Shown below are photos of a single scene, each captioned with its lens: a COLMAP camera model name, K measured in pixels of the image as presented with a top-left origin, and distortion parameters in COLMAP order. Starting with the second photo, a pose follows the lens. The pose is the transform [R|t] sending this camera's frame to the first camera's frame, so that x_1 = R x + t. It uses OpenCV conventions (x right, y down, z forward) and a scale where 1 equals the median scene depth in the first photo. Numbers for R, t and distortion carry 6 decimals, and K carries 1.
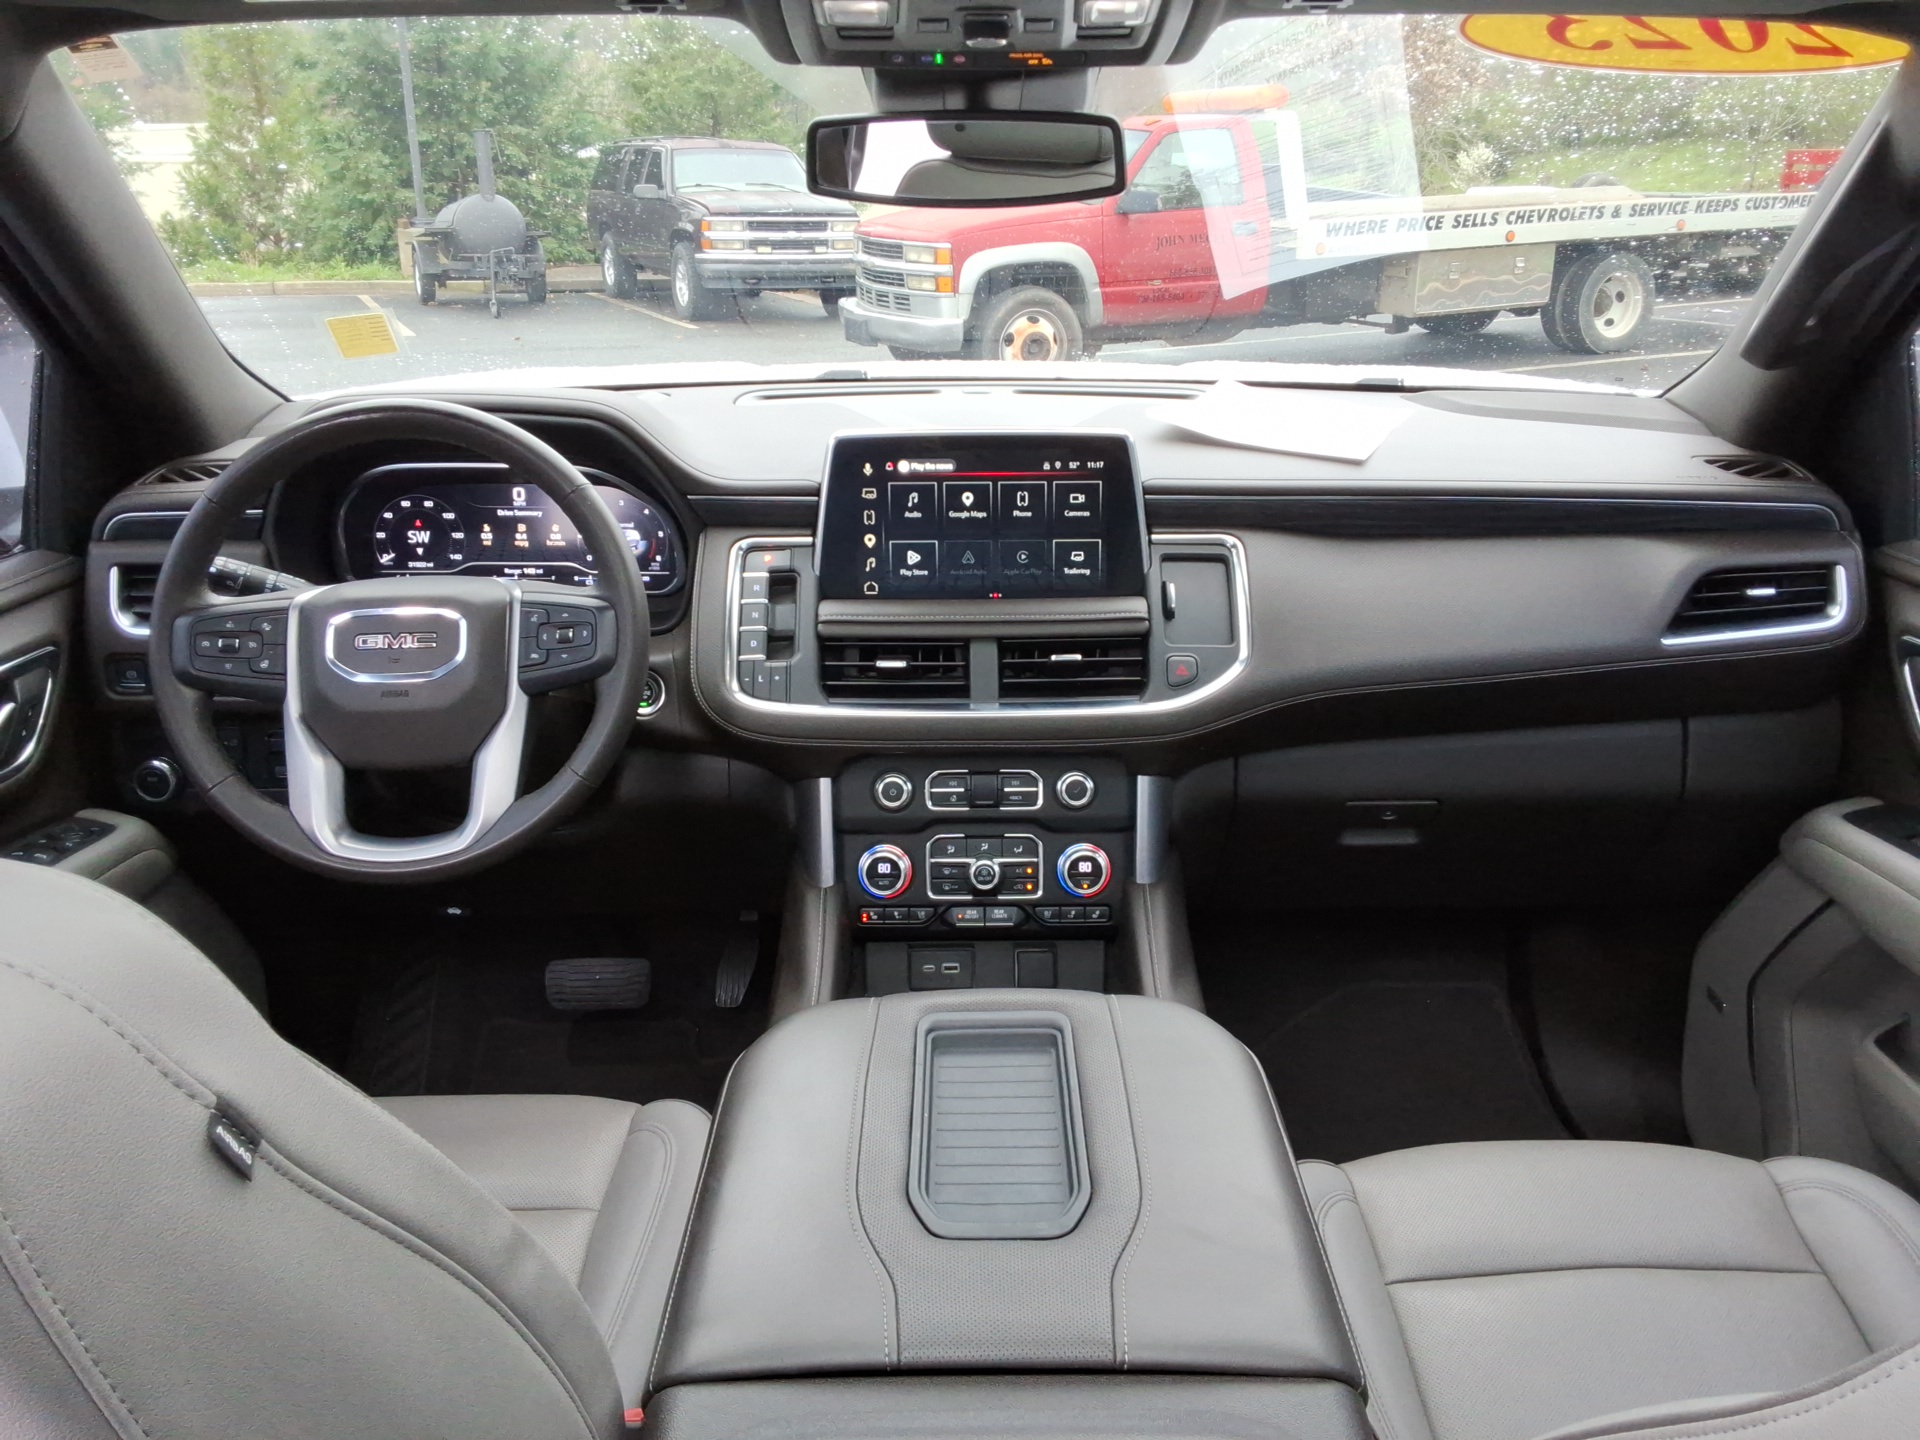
lens RADIAL K [[1563.8, 0, 1070.3], [0, 1563.8, 735.9], [0, 0, 1]] dist [0.005725, -0.037923]
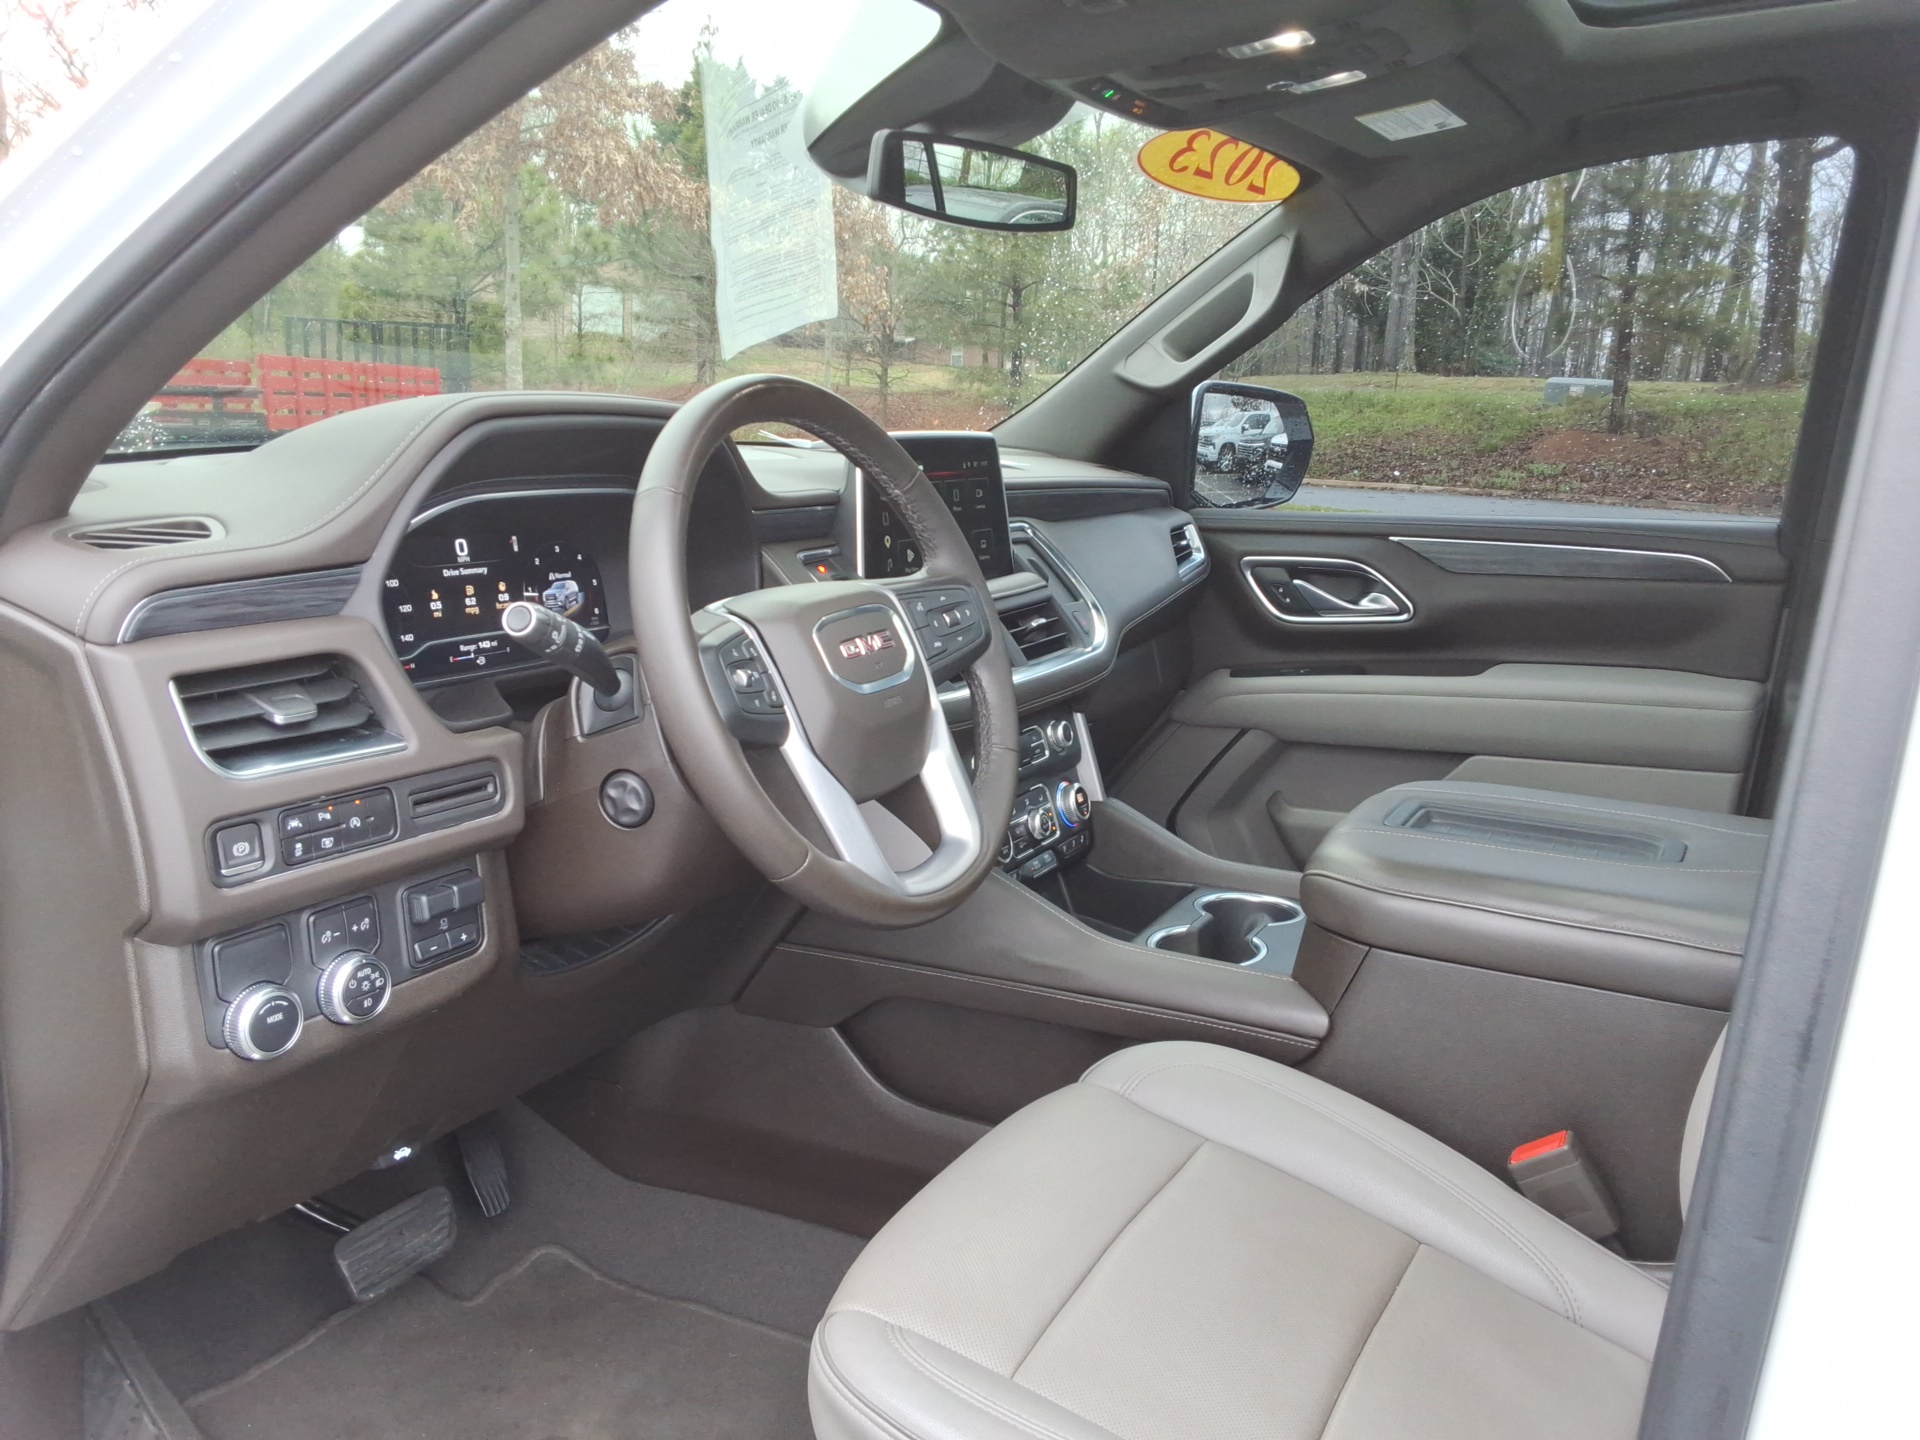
lens RADIAL K [[1524.5, 0, 965.9], [0, 1524.5, 715.0], [0, 0, 1]] dist [0.113742, -0.179296]
pose [[0.514855, -0.170337, 0.840184, -0.923827], [0.267850, 0.962959, 0.031092, -0.033347], [-0.814359, 0.209035, 0.541409, 0.422711]]
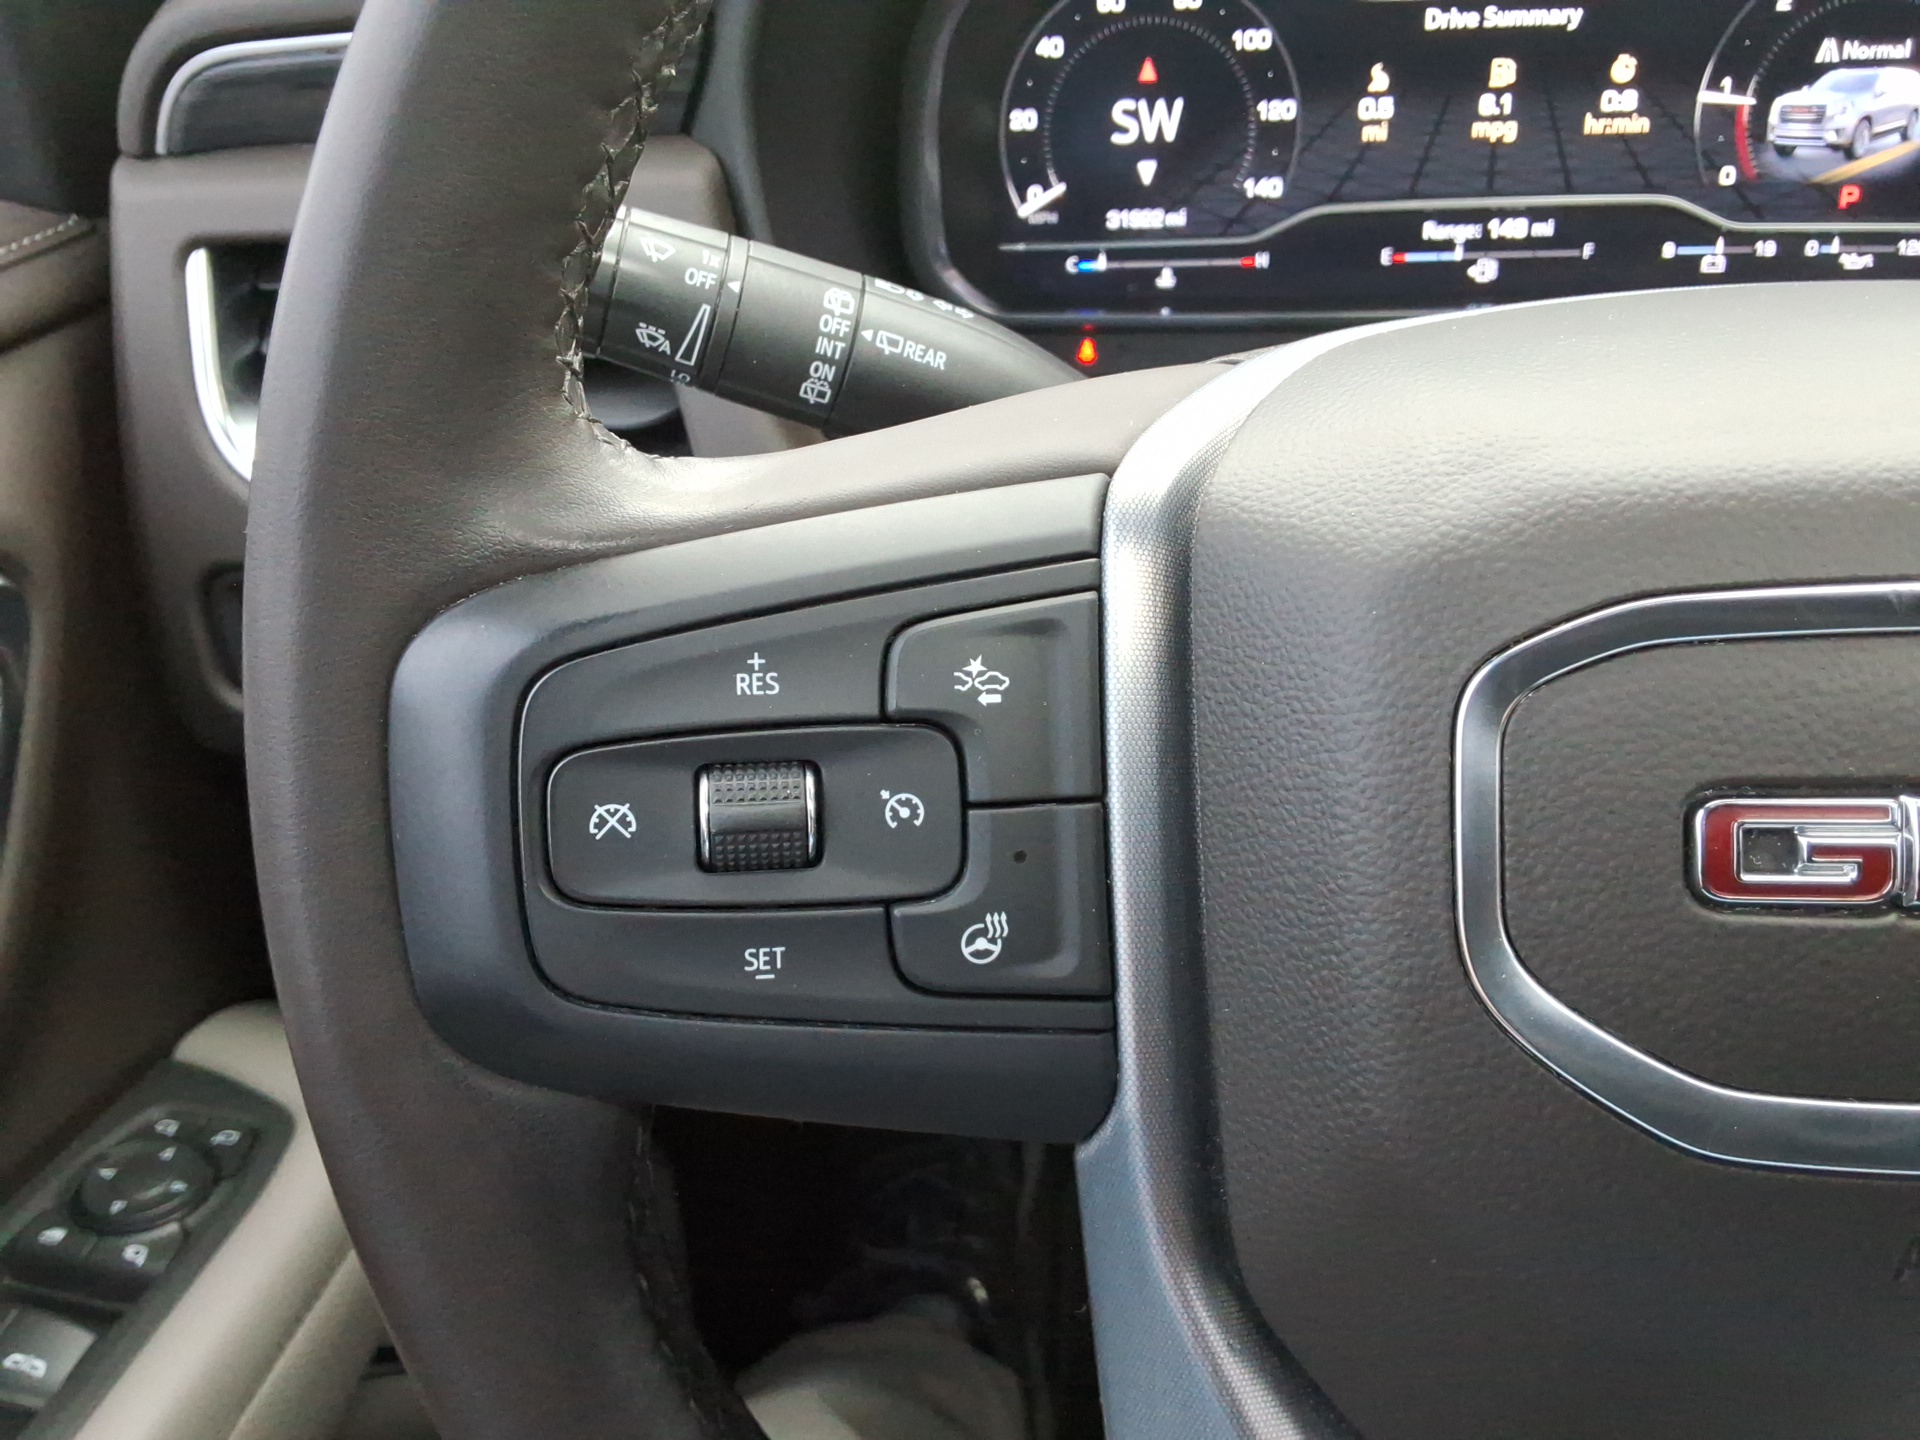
lens RADIAL K [[1524.5, 0, 991.9], [0, 1524.5, 694.8], [0, 0, 1]] dist [0.113742, -0.179296]
pose [[0.983257, 0.029587, -0.179808, -0.410113], [0.006463, 0.980448, 0.196671, -0.081799], [0.182111, -0.194541, 0.963841, 0.723240]]
